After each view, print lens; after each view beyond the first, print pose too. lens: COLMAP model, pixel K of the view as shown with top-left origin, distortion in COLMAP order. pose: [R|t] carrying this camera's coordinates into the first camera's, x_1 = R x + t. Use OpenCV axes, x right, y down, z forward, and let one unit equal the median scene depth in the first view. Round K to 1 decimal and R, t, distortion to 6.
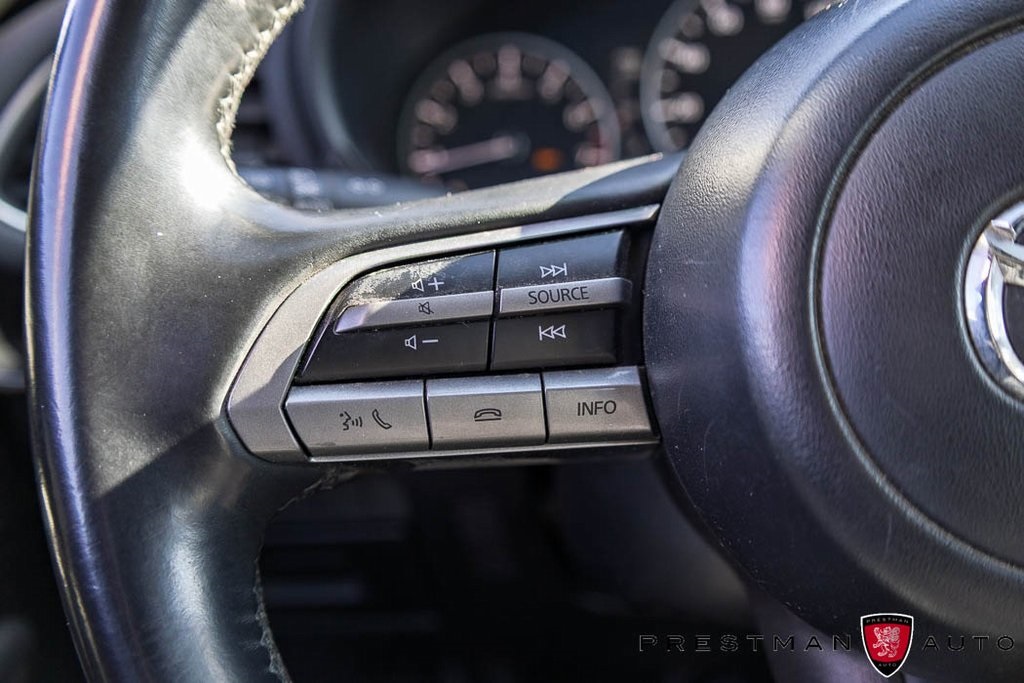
lens RADIAL K [[985.0, 0, 512.4], [0, 985.0, 343.8], [0, 0, 1]] dist [0.006786, 0.000000]
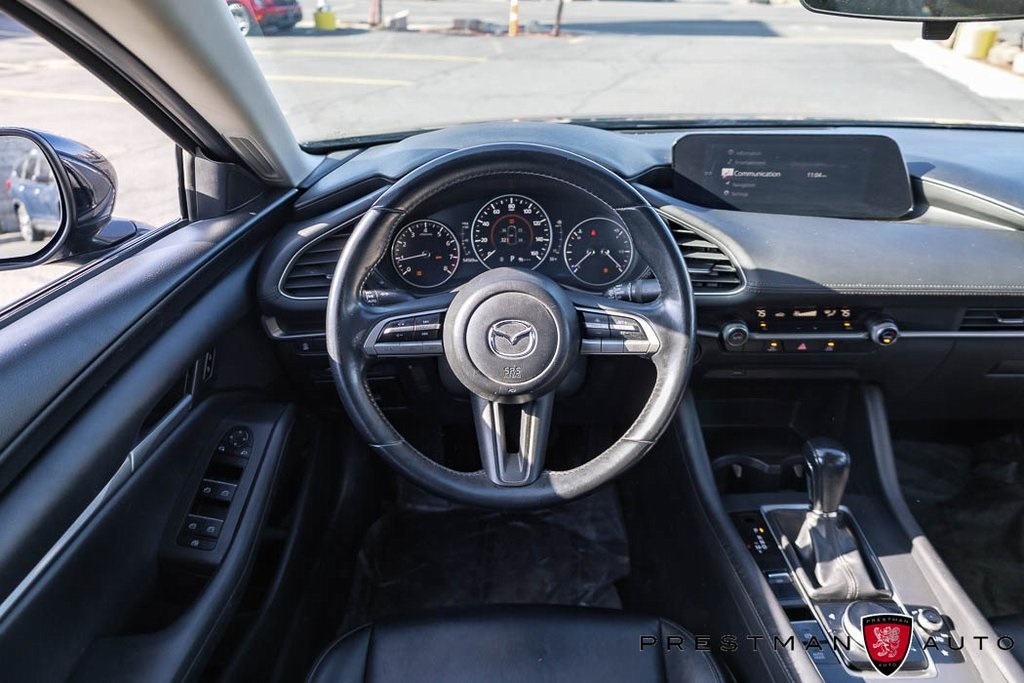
lens RADIAL K [[664.4, 0, 512.8], [0, 664.4, 343.5], [0, 0, 1]] dist [-0.001642, -0.001193]
pose [[0.996998, -0.011175, 0.076611, 0.247747], [0.001071, 0.991424, 0.130679, -0.456553], [-0.077414, -0.130205, 0.988460, -2.608077]]
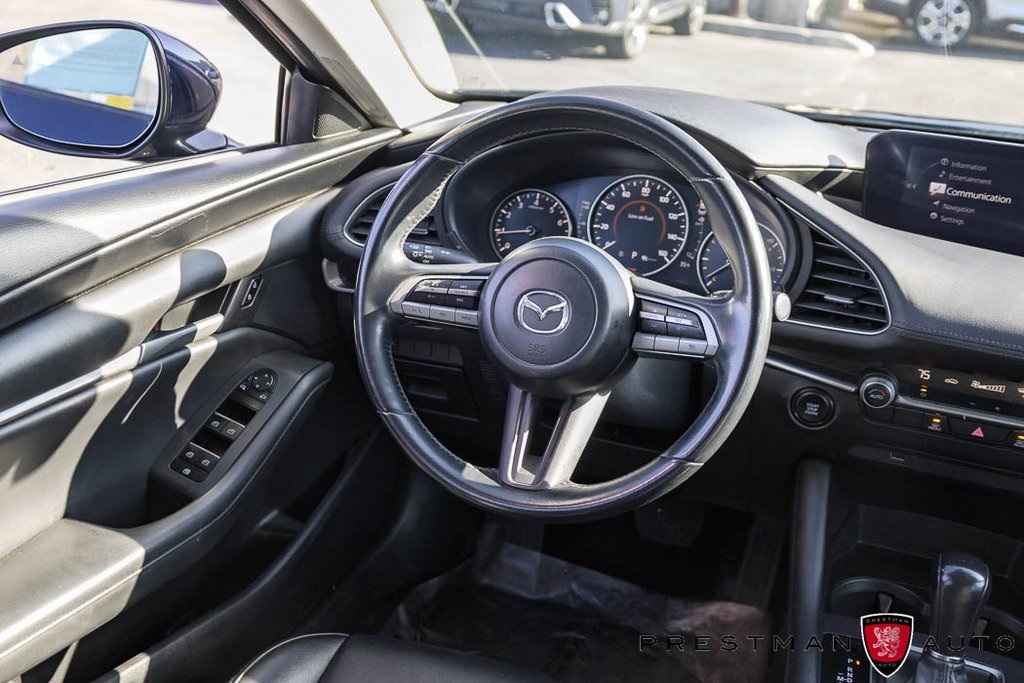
lens RADIAL K [[1054.1, 0, 510.1], [0, 1054.1, 343.8], [0, 0, 1]] dist [0.005420, 0.000000]
pose [[0.951326, 0.192189, -0.240920, 1.536101], [-0.184637, 0.981335, 0.053760, -0.121786], [0.246755, -0.006661, 0.969055, -3.834587]]
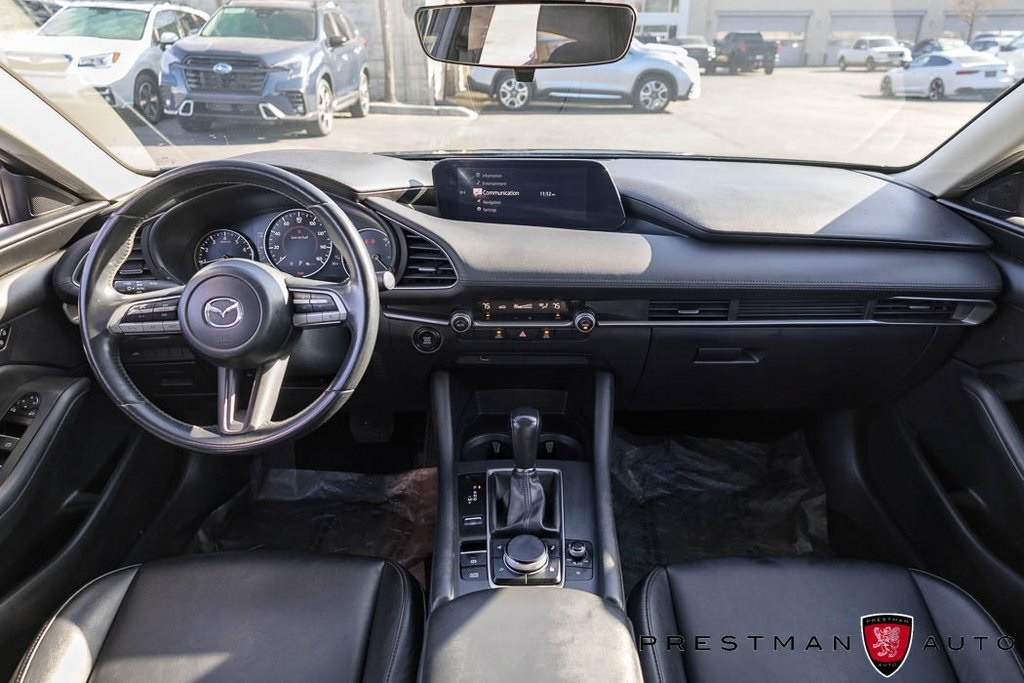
lens RADIAL K [[664.4, 0, 514.4], [0, 664.4, 343.8], [0, 0, 1]] dist [-0.001642, -0.001193]
pose [[0.996931, -0.001136, 0.078278, 2.057689], [-0.004263, 0.997624, 0.068768, -0.136197], [-0.078170, -0.068890, 0.994557, -3.654735]]
